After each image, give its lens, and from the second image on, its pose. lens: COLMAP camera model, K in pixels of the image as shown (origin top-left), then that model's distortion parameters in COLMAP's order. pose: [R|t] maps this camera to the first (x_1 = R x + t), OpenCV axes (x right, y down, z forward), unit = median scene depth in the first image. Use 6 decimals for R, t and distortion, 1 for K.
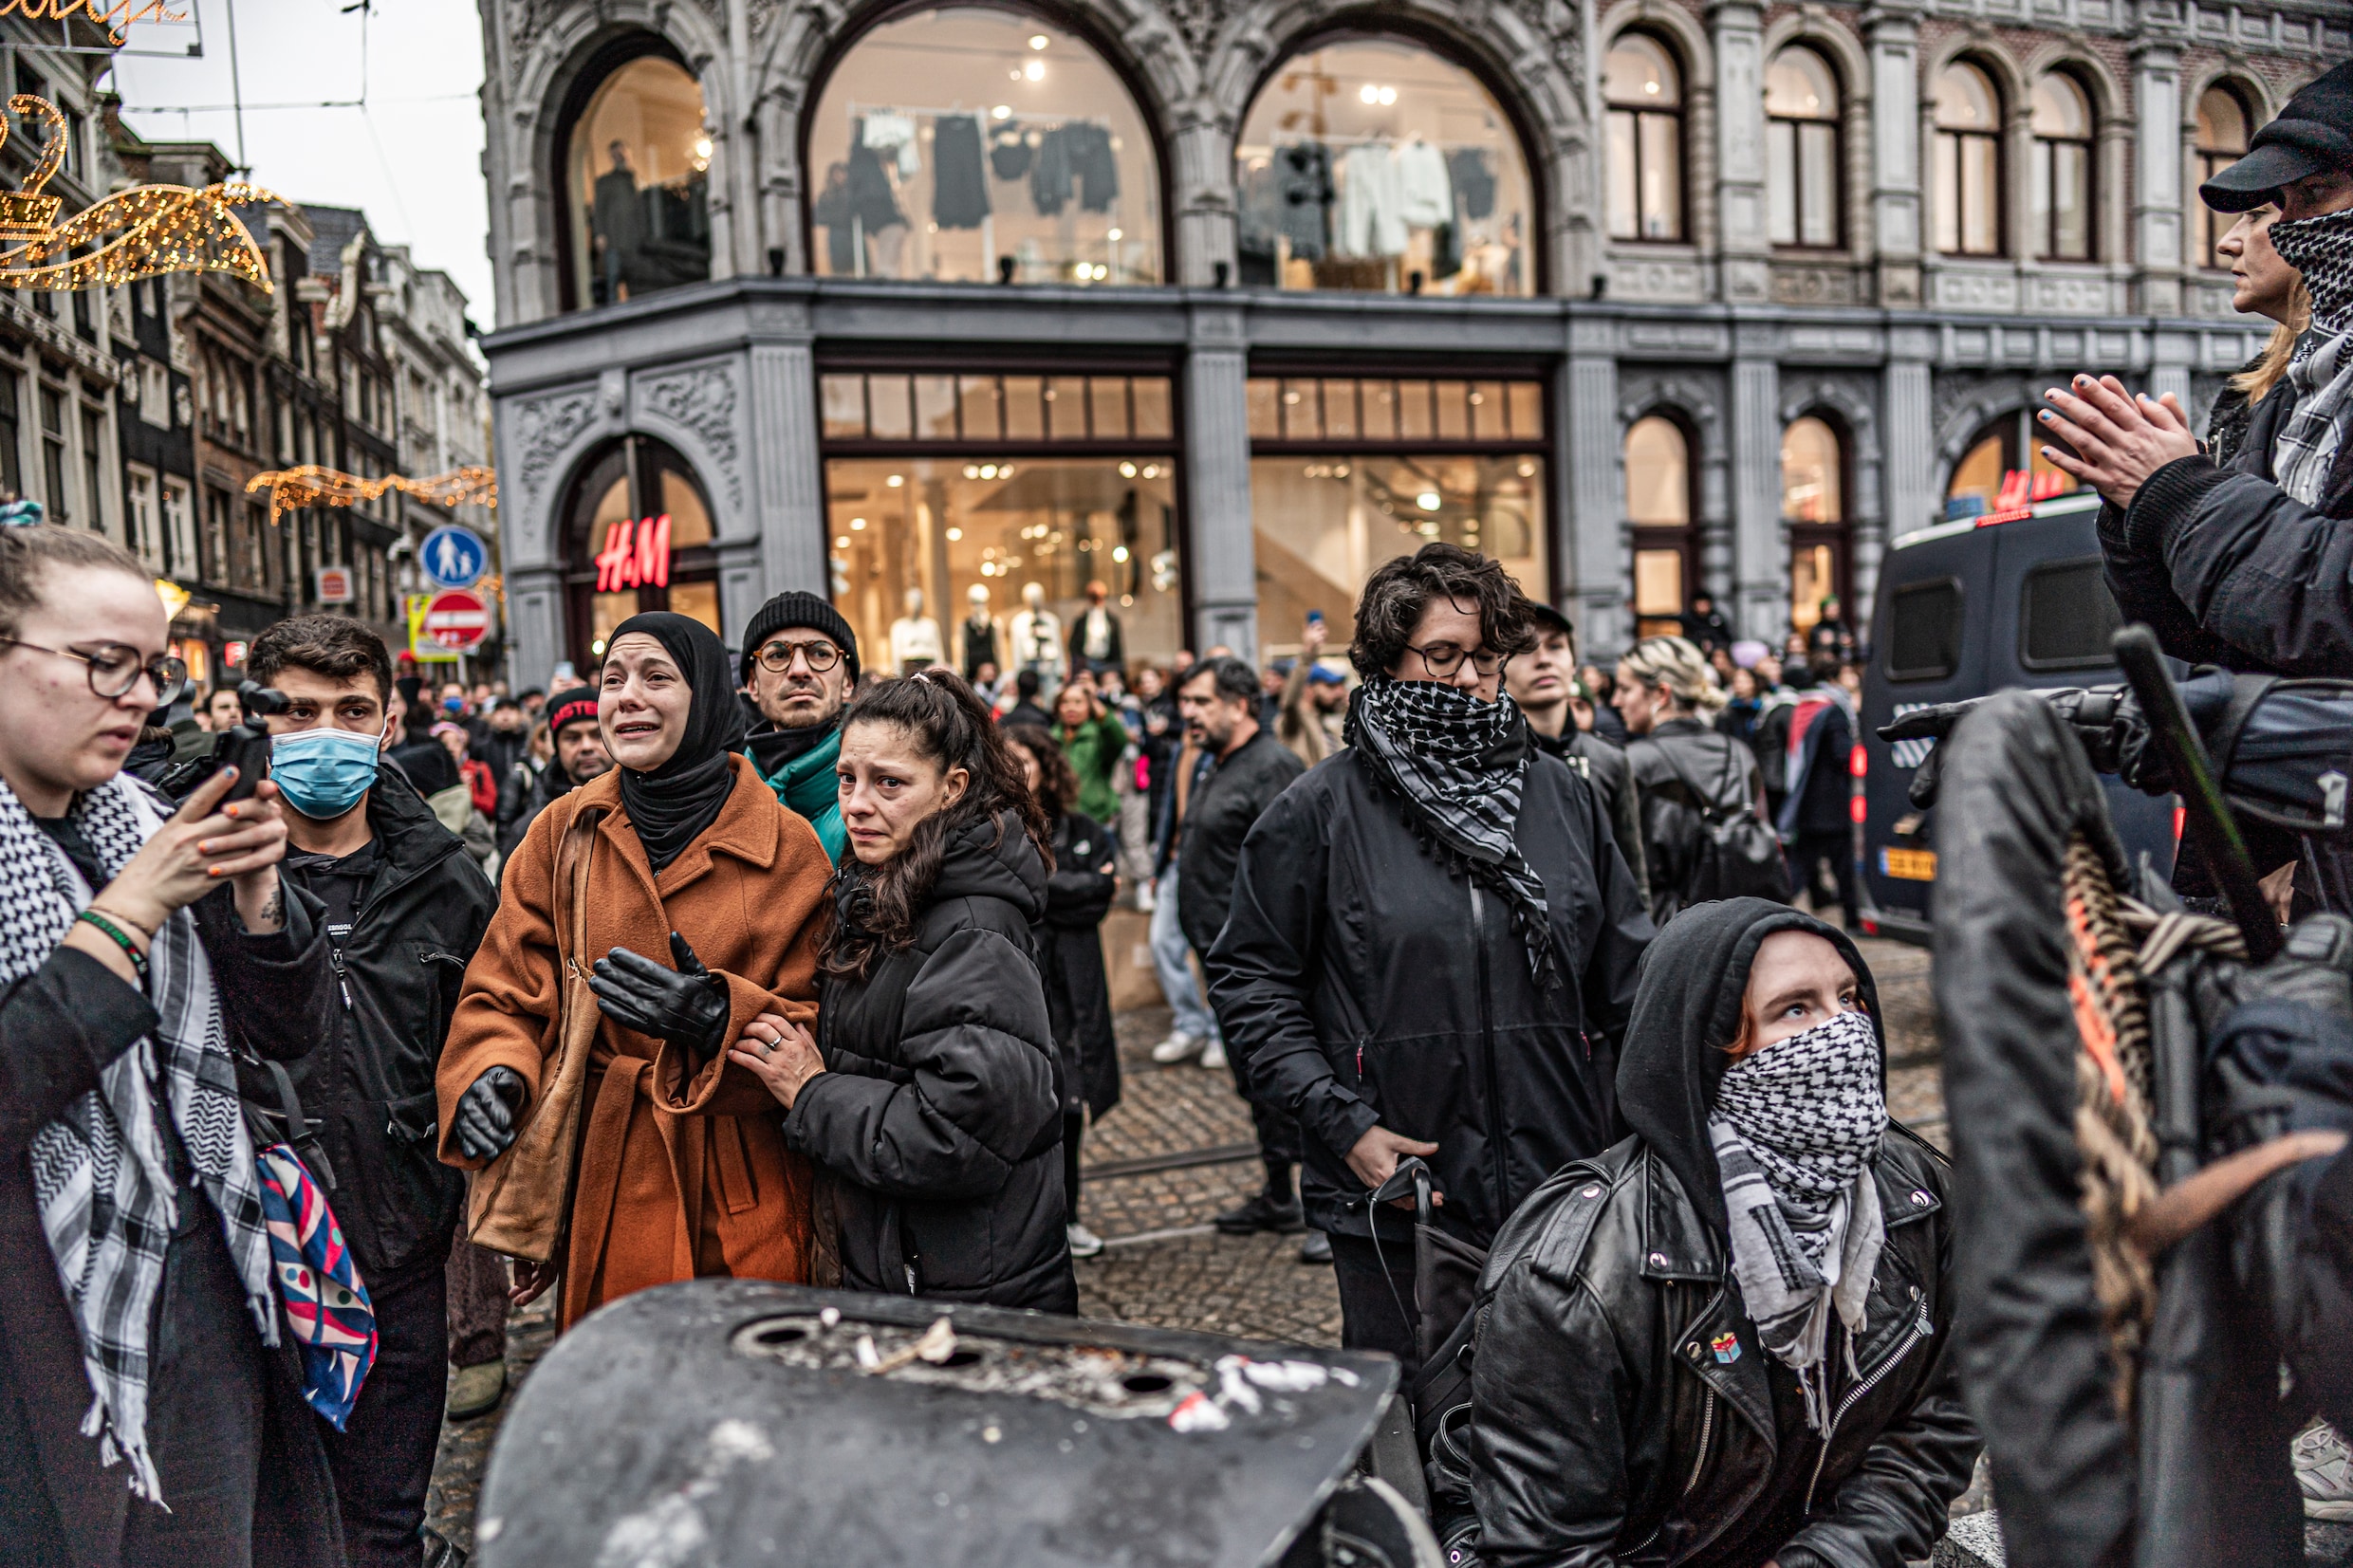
lens RADIAL K [[1589.4, 0, 1176.5], [0, 1589.4, 784.0], [0, 0, 1]] dist [0.000076, 0.001855]
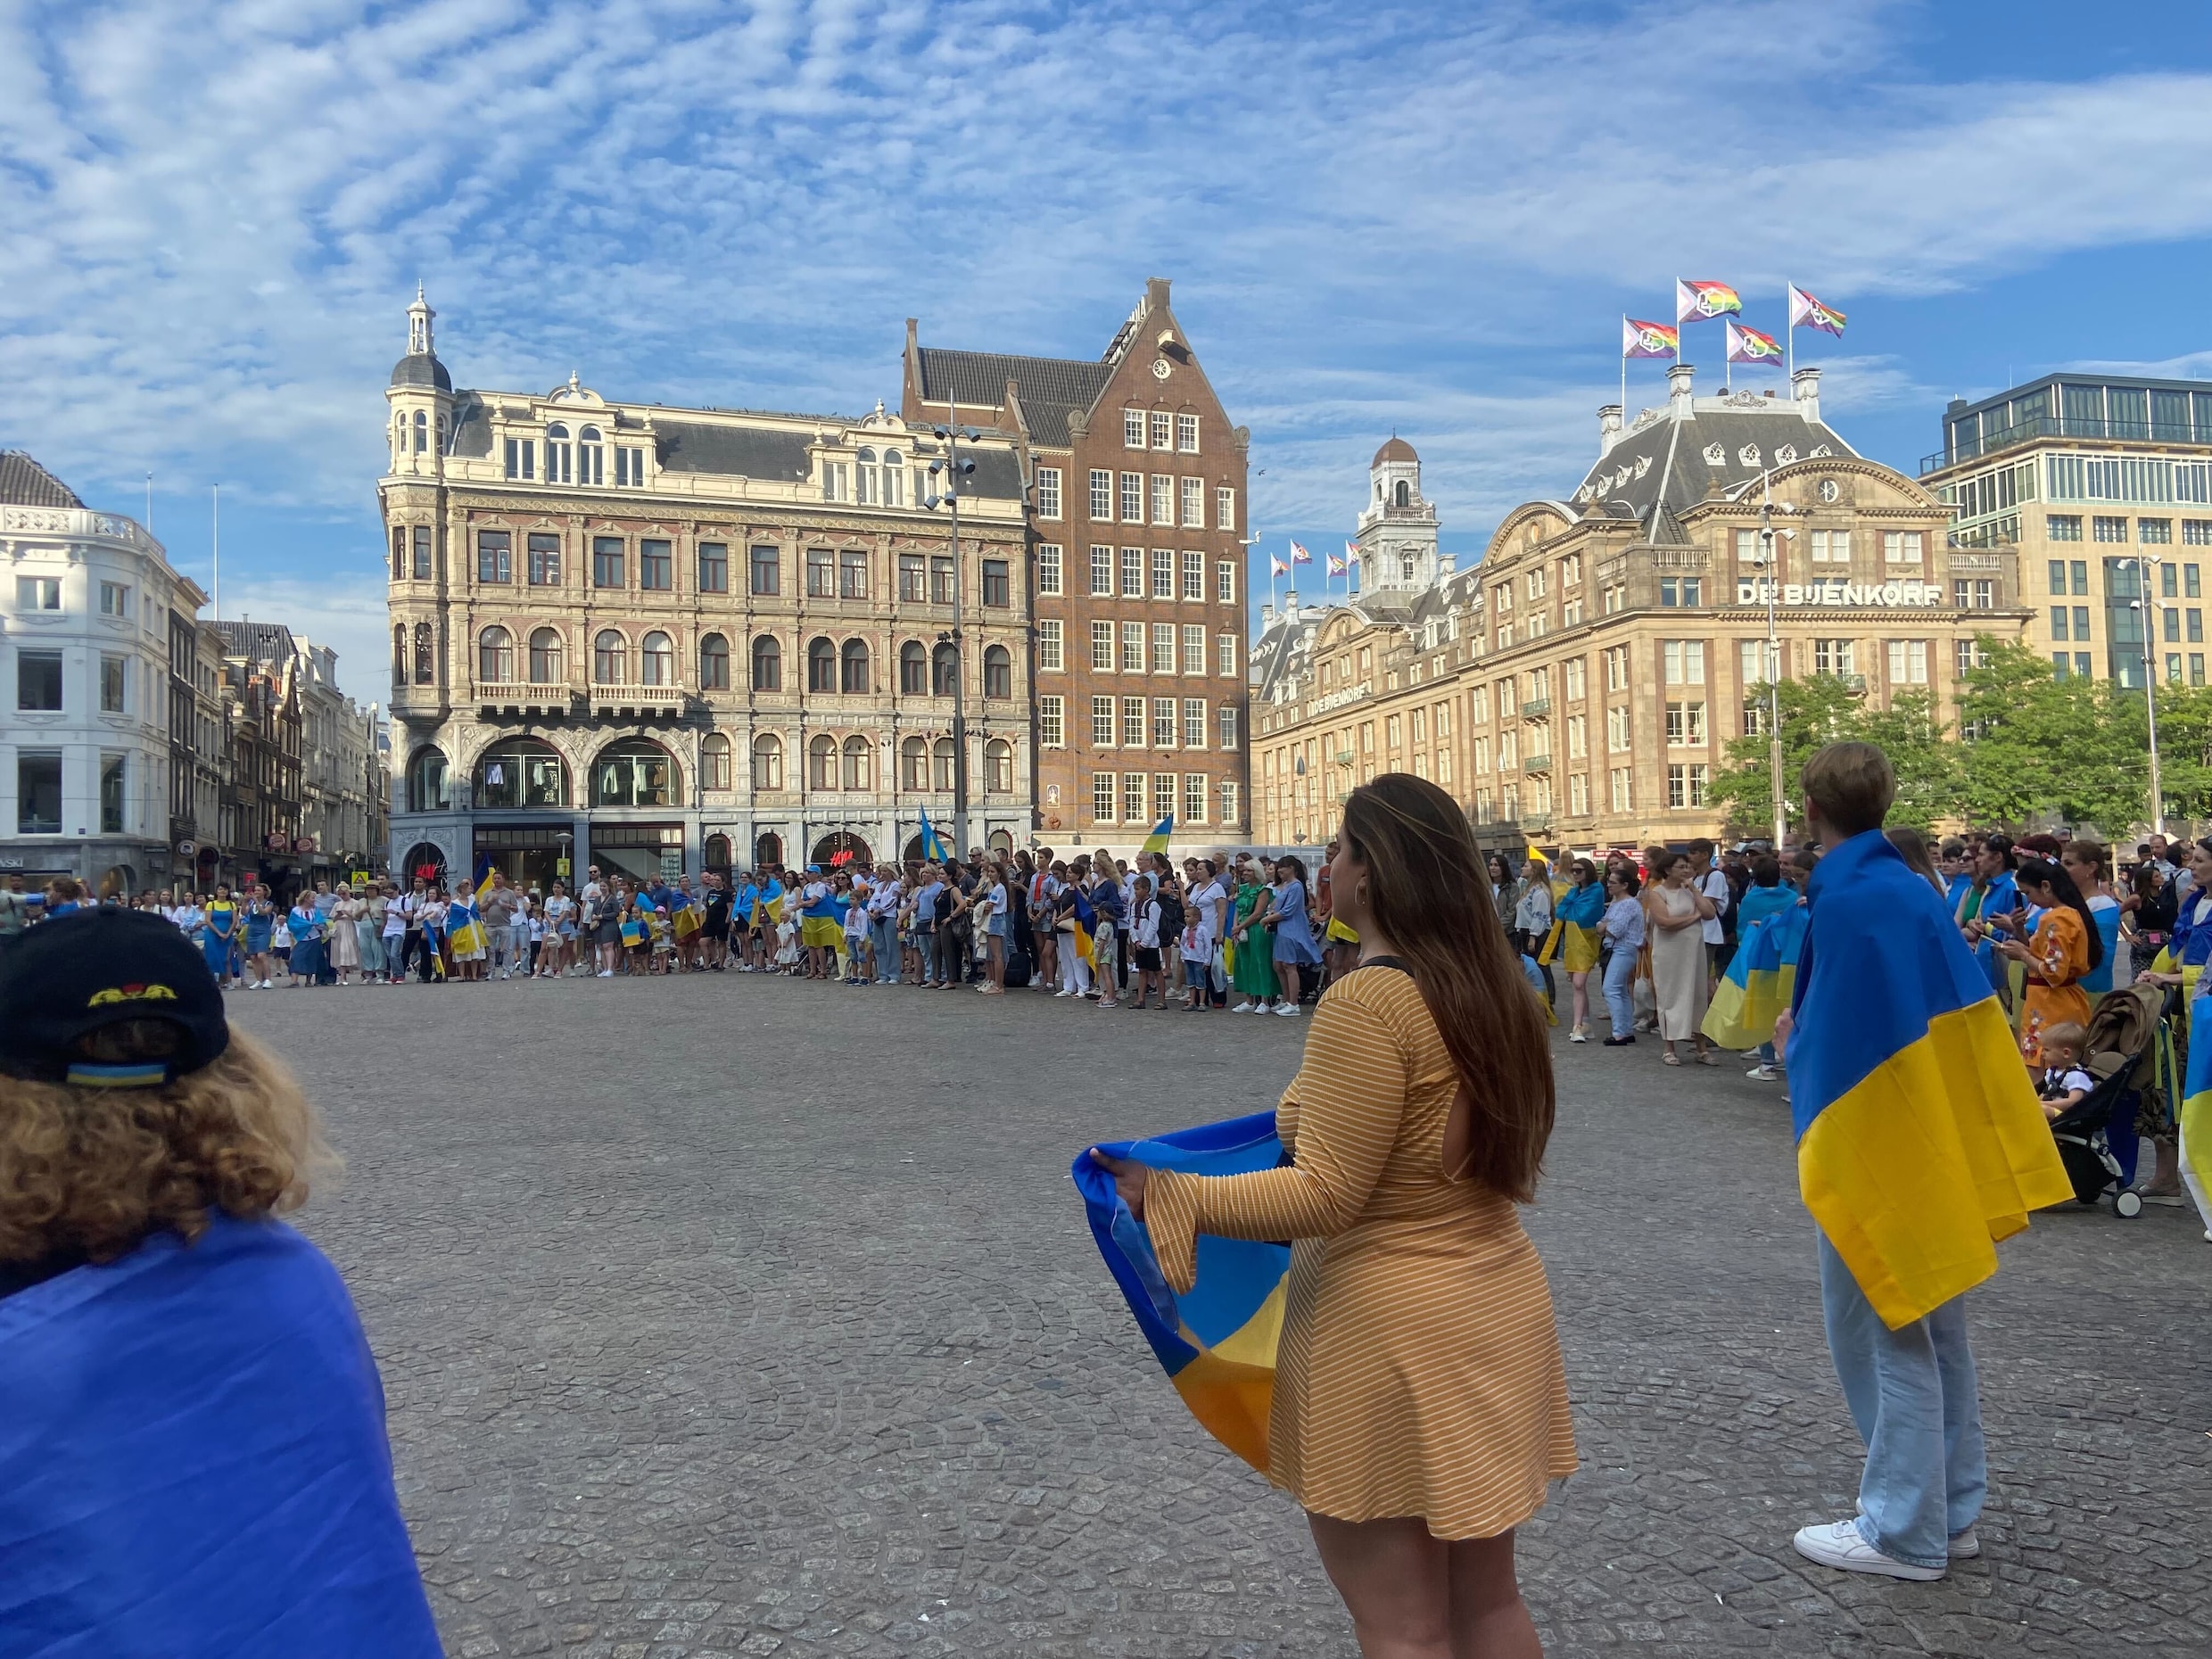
lens RADIAL K [[1670.8, 0, 1106.0], [0, 1670.8, 829.5], [0, 0, 1]] dist [0.108534, -0.094444]
pose [[0.998198, 0.028152, 0.052997, 1.019494], [-0.023115, 0.995363, -0.093367, 0.099190], [-0.055379, 0.091974, 0.994220, -3.003506]]
